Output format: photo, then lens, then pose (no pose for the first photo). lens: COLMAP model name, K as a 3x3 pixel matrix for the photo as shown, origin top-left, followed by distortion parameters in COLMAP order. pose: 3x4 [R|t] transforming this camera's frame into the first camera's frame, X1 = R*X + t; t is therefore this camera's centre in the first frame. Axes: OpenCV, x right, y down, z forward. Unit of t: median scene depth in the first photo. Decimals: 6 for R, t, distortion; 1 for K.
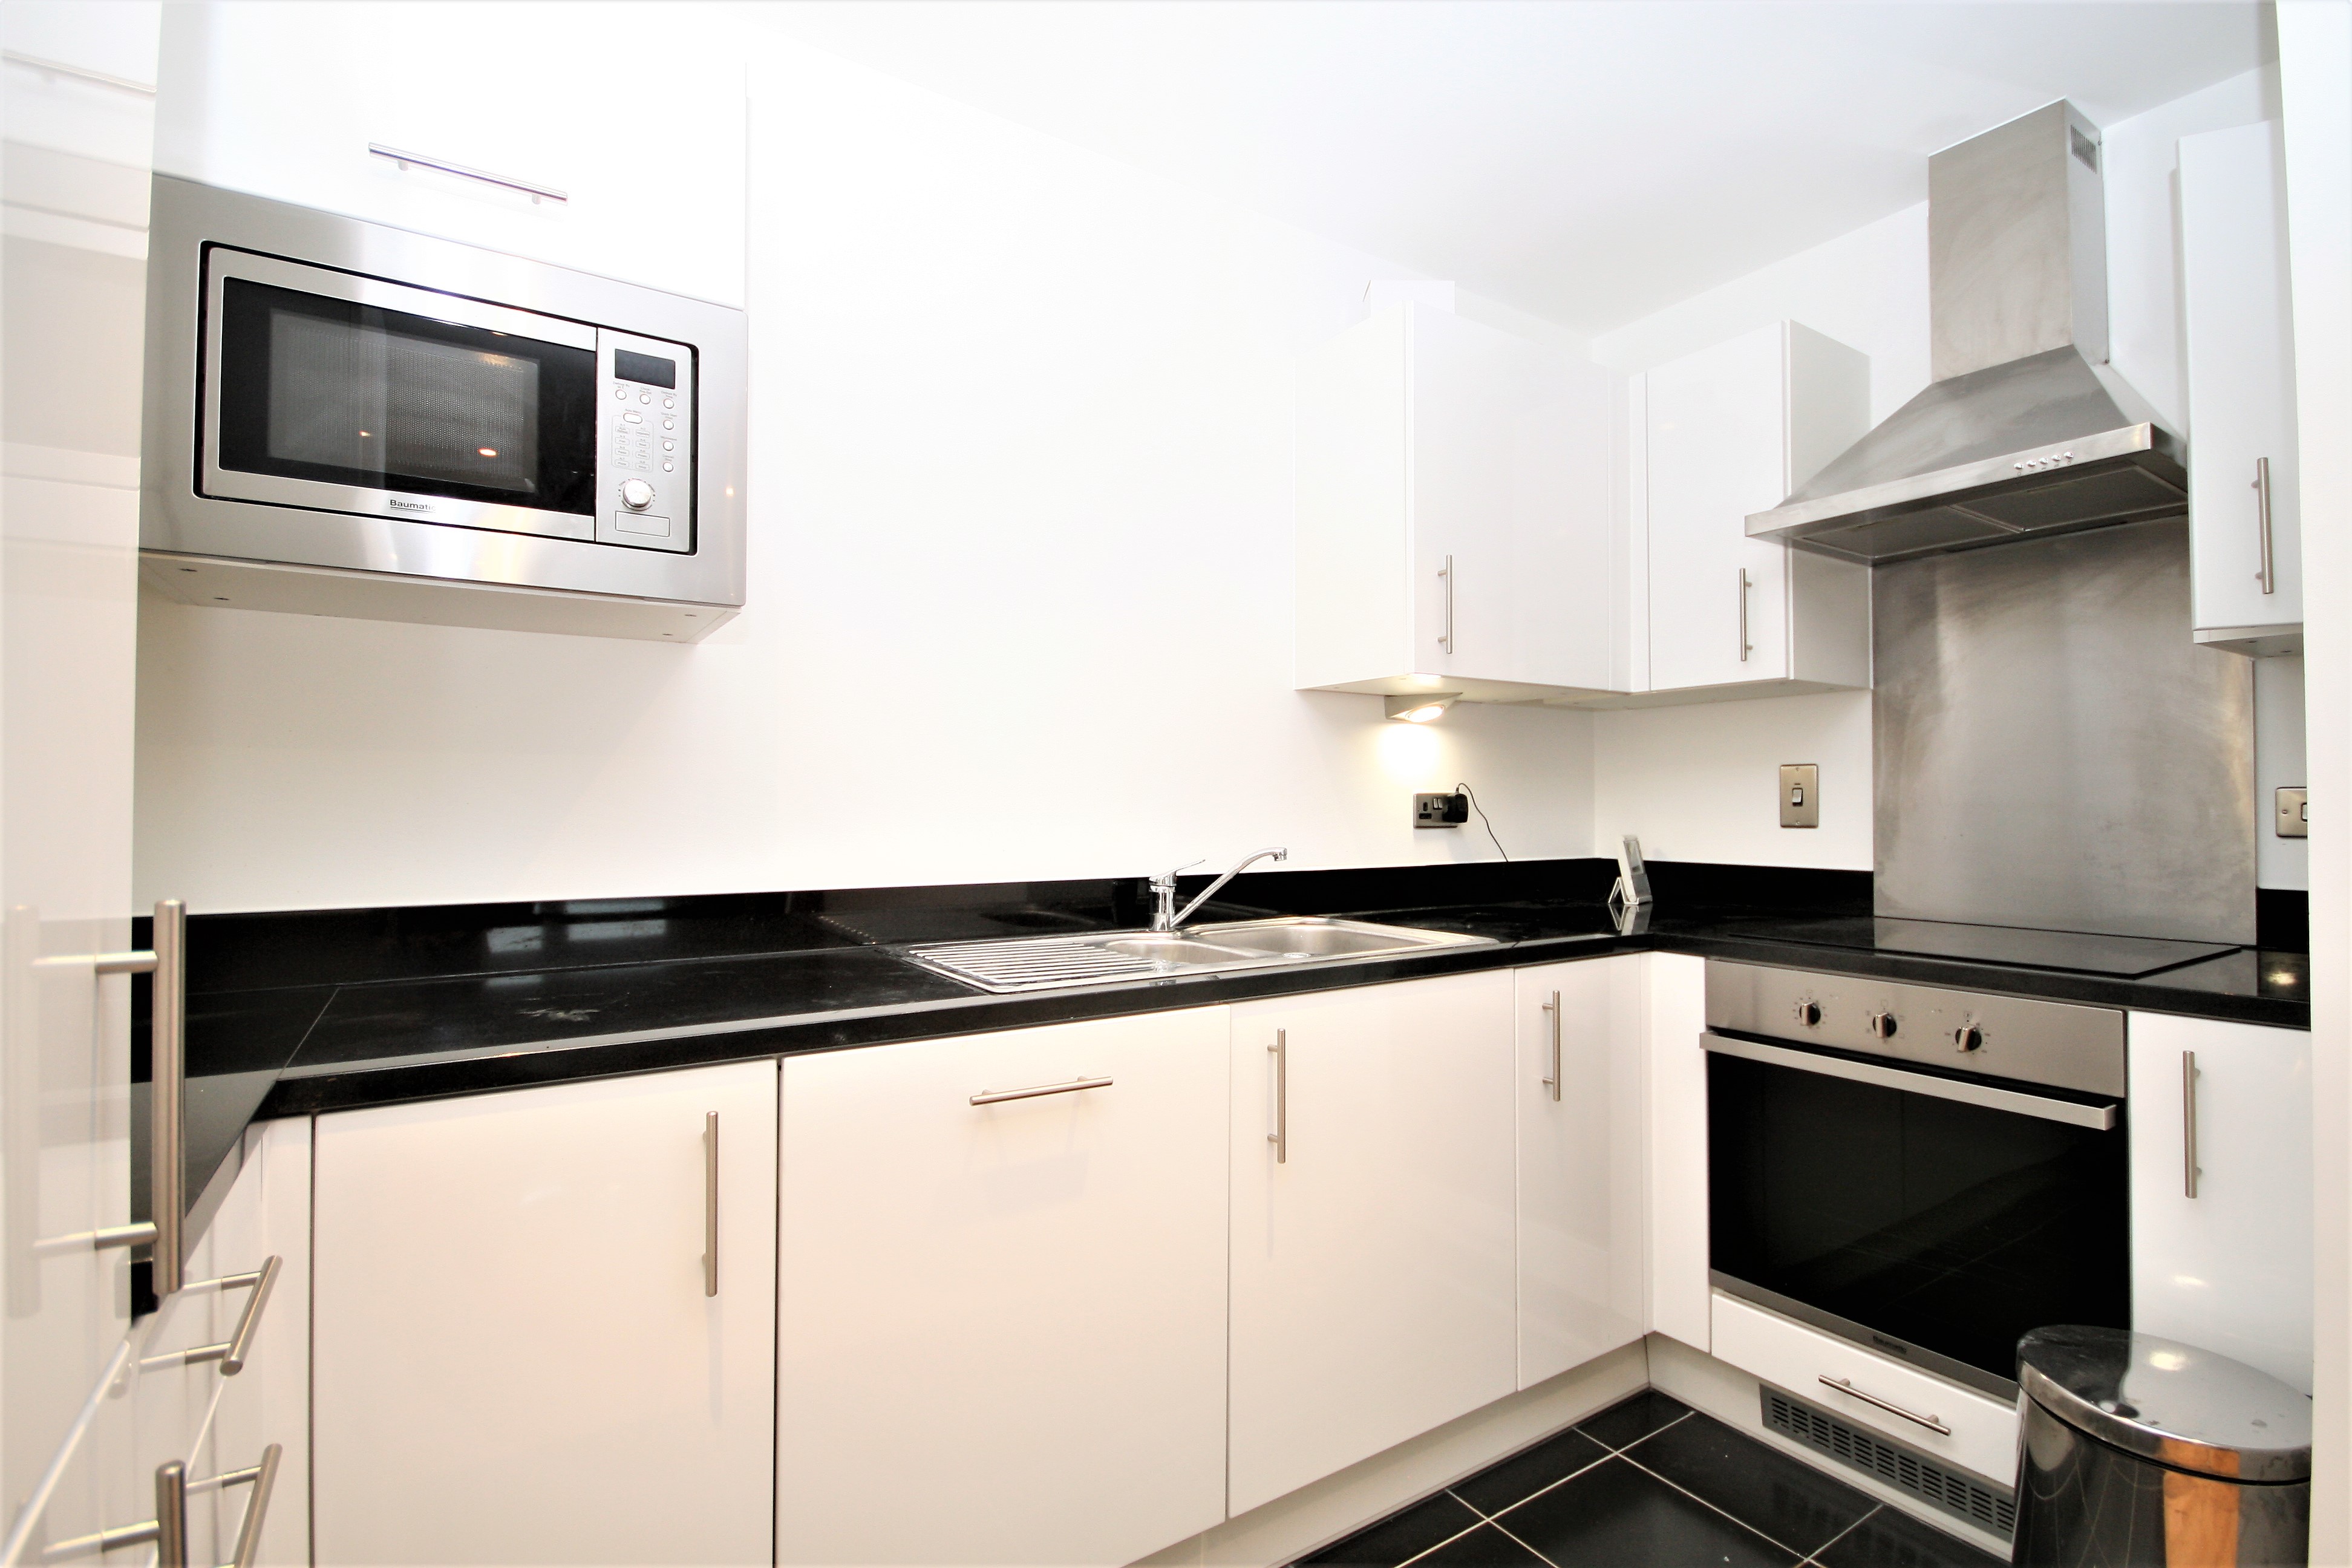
lens RADIAL K [[1093.6, 0, 1176.0], [0, 1093.6, 784.0], [0, 0, 1]] dist [0.032056, 0.000370]
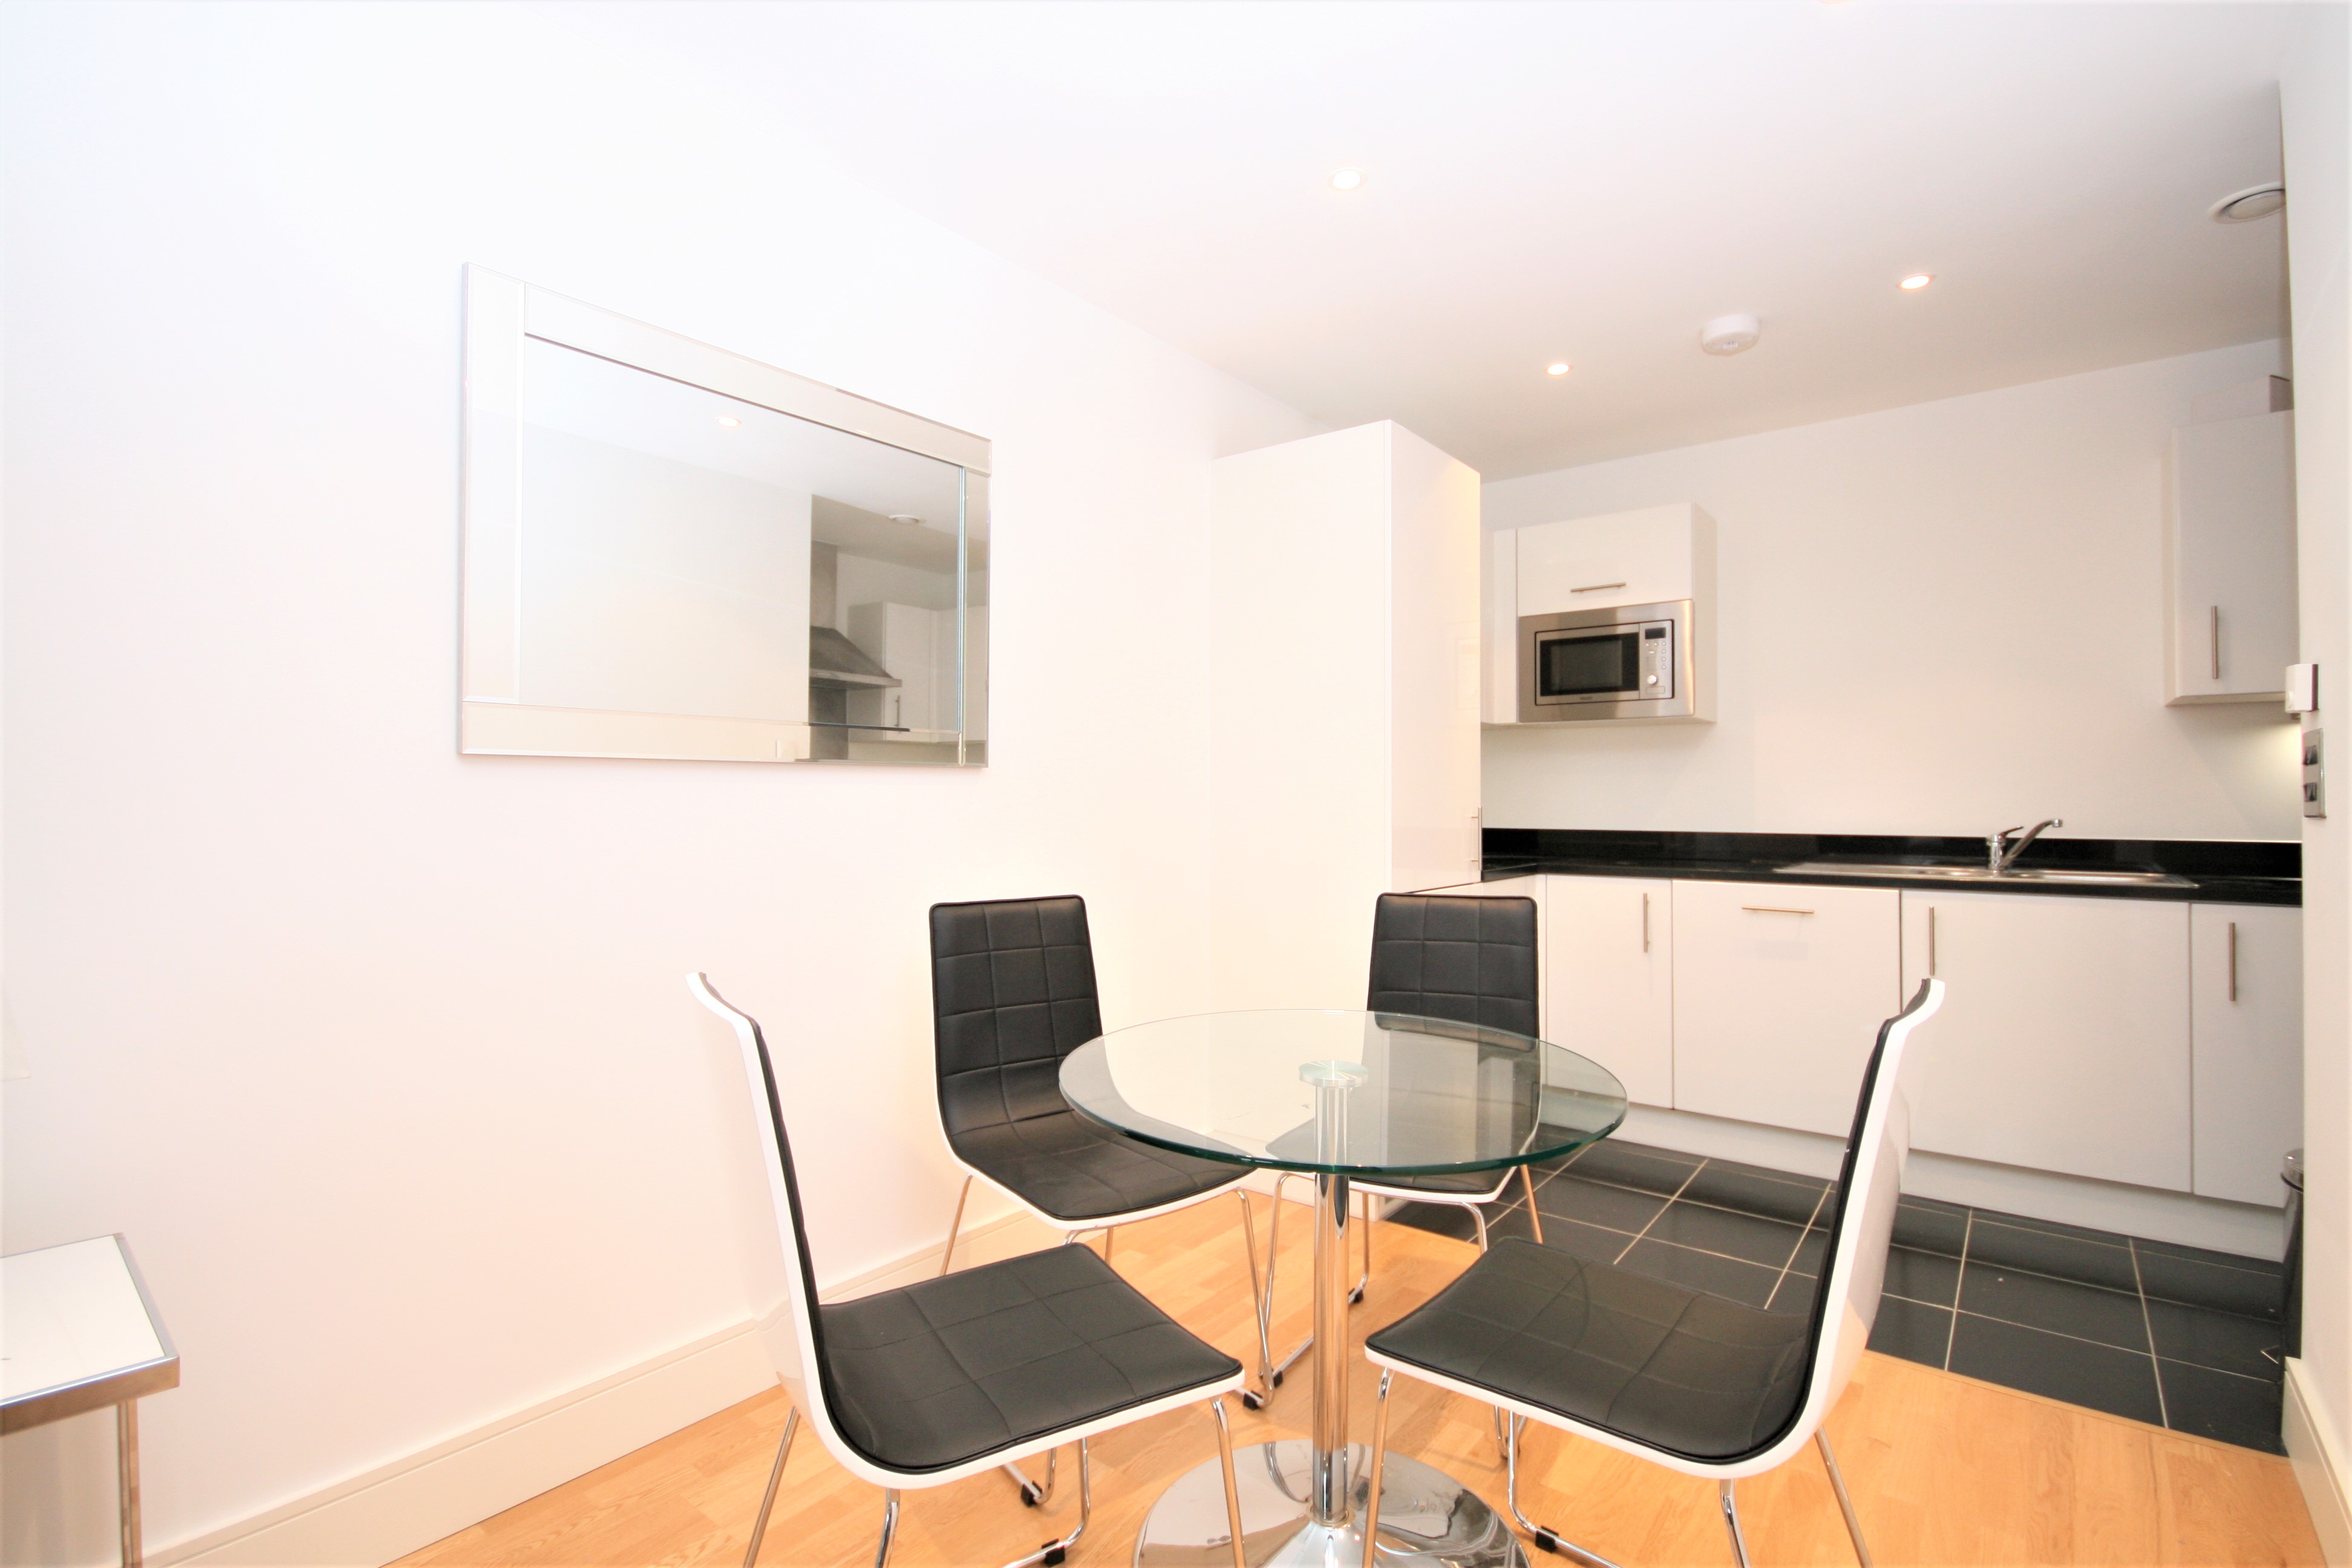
lens RADIAL K [[1093.6, 0, 1176.0], [0, 1093.6, 784.0], [0, 0, 1]] dist [0.032056, 0.000370]
pose [[0.342848, -0.010964, -0.939327, 1.641744], [0.020949, 0.999772, -0.004024, -0.020581], [0.939157, -0.018299, 0.343000, -1.027913]]
